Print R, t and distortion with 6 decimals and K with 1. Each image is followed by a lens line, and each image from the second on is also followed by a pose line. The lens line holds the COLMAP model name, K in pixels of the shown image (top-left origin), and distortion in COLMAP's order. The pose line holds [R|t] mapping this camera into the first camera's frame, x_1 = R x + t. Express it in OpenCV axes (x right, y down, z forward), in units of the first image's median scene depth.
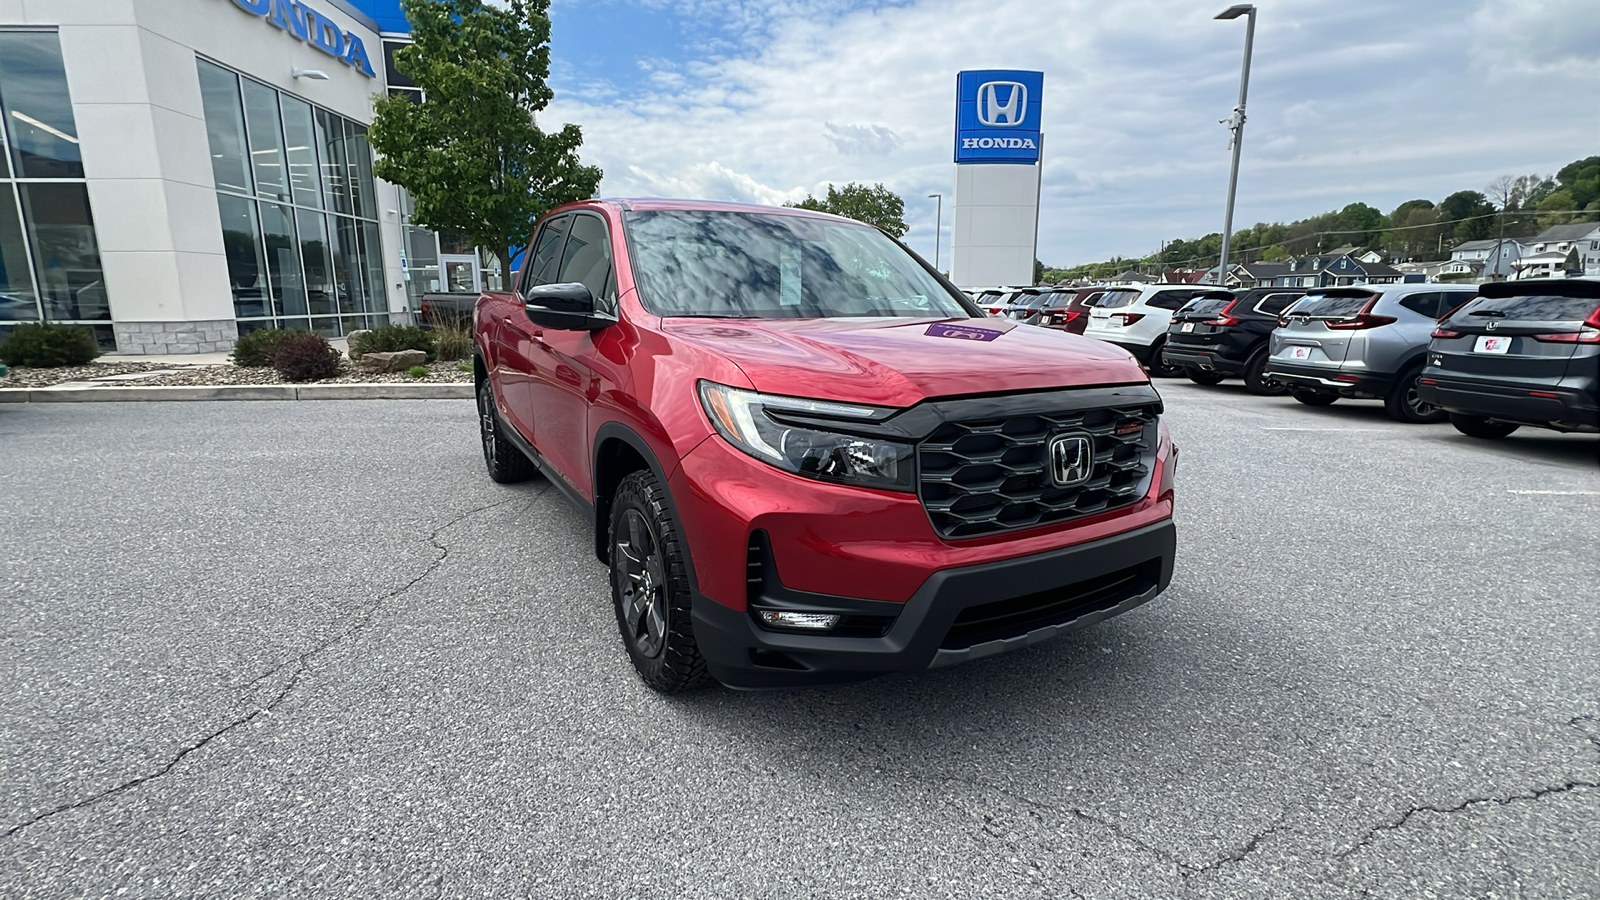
lens RADIAL K [[737.3, 0, 807.5], [0, 737.3, 440.3], [0, 0, 1]] dist [-0.002002, -0.000121]
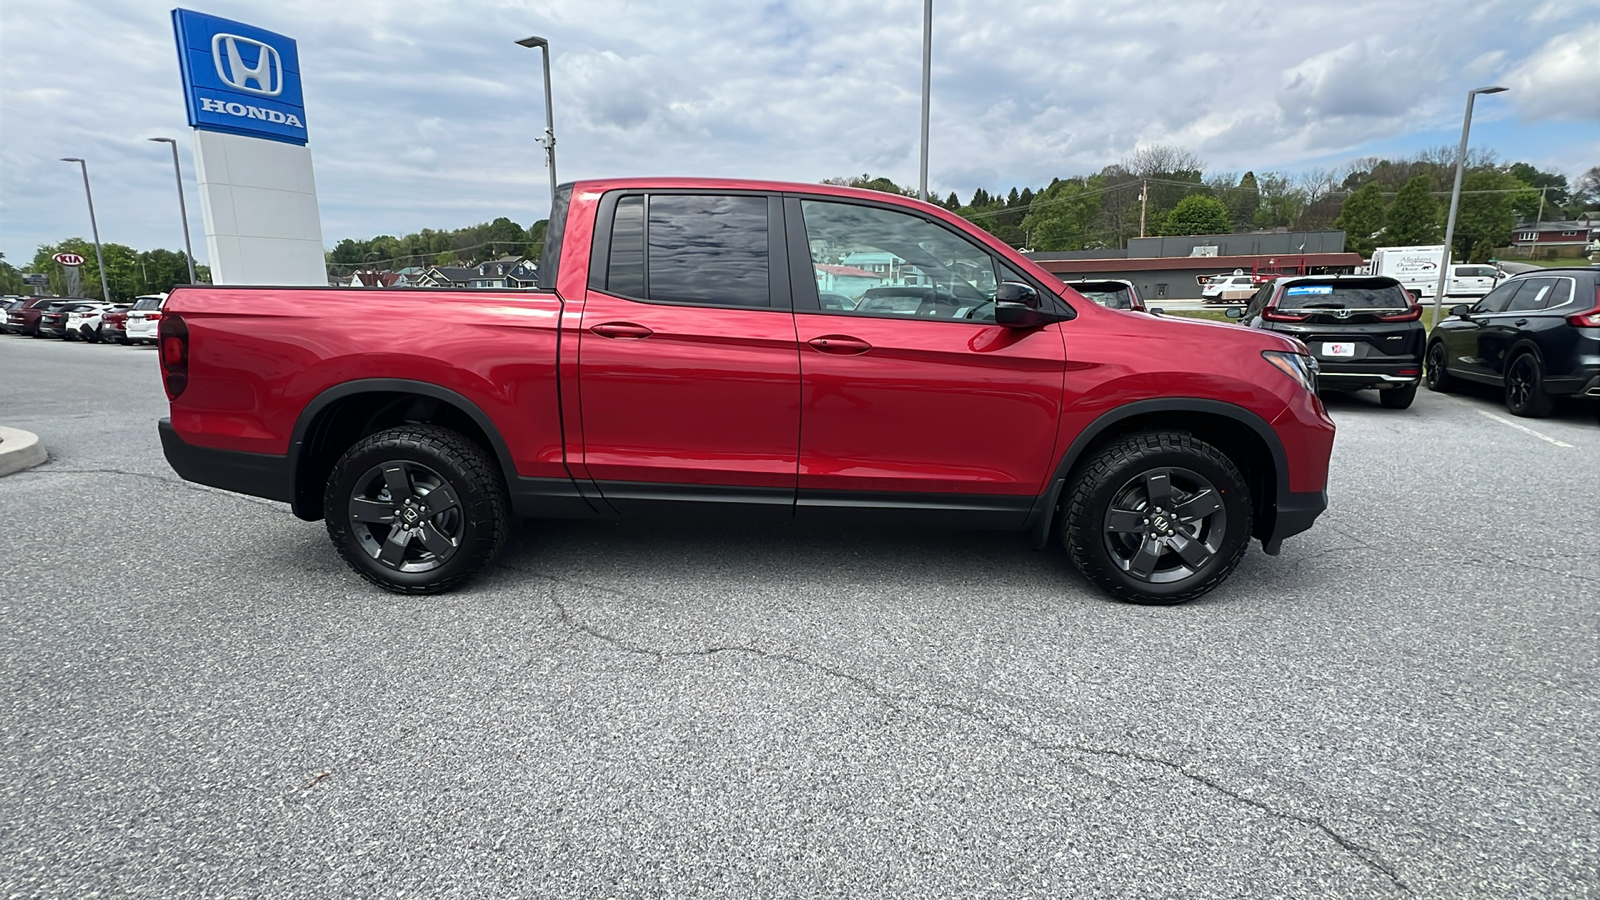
lens RADIAL K [[737.3, 0, 796.6], [0, 737.3, 436.7], [0, 0, 1]] dist [-0.002002, -0.000121]
pose [[0.542051, -0.155469, 0.825839, -0.144119], [0.161404, 0.983701, 0.079248, -0.016536], [-0.824700, 0.090337, 0.558309, 0.077620]]
